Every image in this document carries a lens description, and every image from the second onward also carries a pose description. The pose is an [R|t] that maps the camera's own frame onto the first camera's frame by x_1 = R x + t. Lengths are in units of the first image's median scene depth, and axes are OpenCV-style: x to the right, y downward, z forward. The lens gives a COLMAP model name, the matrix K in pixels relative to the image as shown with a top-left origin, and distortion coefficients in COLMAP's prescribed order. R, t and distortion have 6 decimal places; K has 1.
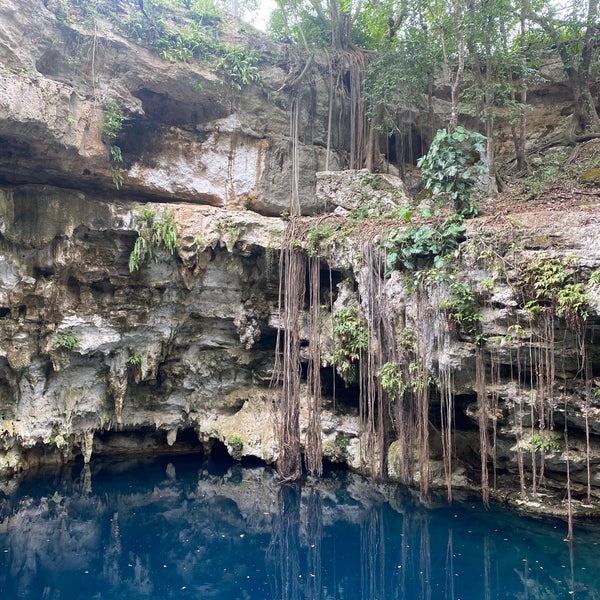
lens RADIAL K [[591.9, 0, 304.4], [0, 591.9, 293.3], [0, 0, 1]] dist [0.106529, -0.226283]
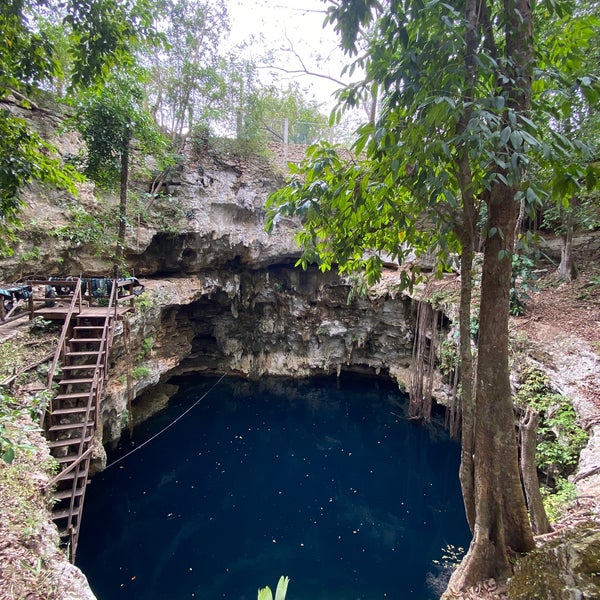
lens RADIAL K [[320.2, 0, 300.0], [0, 320.2, 300.0], [0, 0, 1]] dist [0.020444, -0.020832]
pose [[0.790383, 0.096052, -0.605037, 0.264340], [0.023536, 0.982142, 0.186665, -0.265075], [0.612161, -0.161777, 0.774007, -0.003427]]
